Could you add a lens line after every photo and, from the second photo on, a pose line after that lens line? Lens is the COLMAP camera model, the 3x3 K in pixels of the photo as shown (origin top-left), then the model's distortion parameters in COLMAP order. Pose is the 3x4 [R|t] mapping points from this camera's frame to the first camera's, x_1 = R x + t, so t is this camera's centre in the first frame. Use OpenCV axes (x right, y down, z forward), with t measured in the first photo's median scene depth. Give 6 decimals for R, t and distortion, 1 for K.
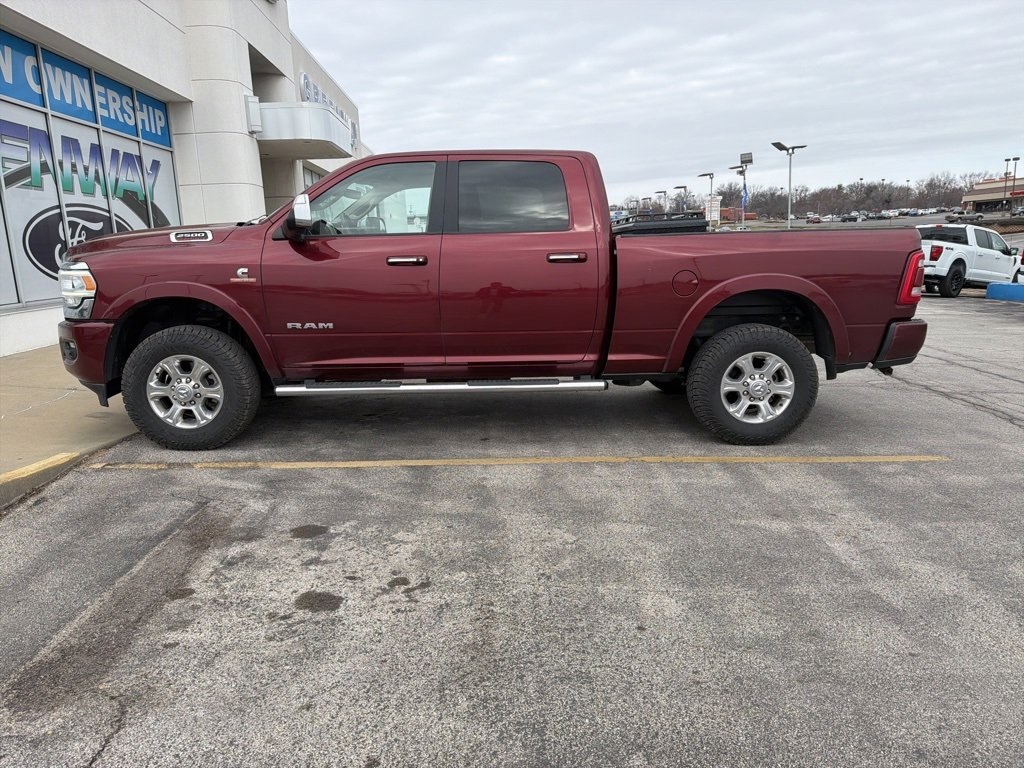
lens RADIAL K [[744.3, 0, 526.2], [0, 744.3, 371.5], [0, 0, 1]] dist [0.043056, -0.076806]
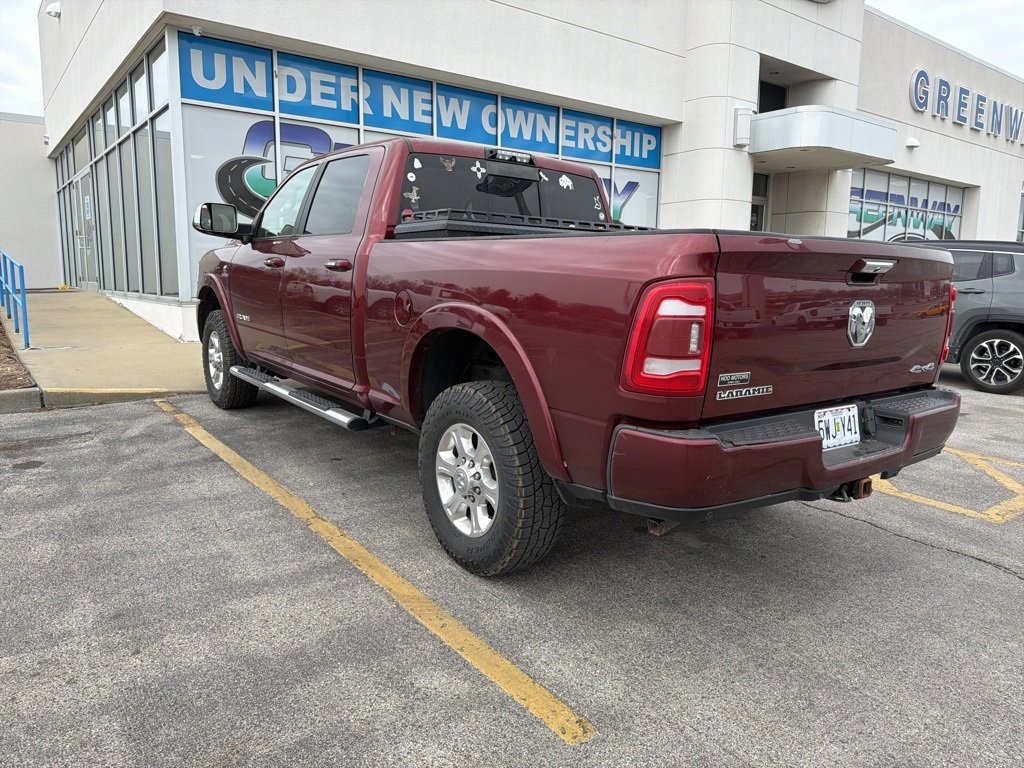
lens RADIAL K [[744.3, 0, 526.2], [0, 744.3, 371.5], [0, 0, 1]] dist [0.043056, -0.076806]
pose [[0.550515, 0.144466, -0.822230, 0.881611], [-0.166868, 0.984079, 0.061178, -0.122371], [0.817978, 0.103525, 0.565858, 0.697353]]
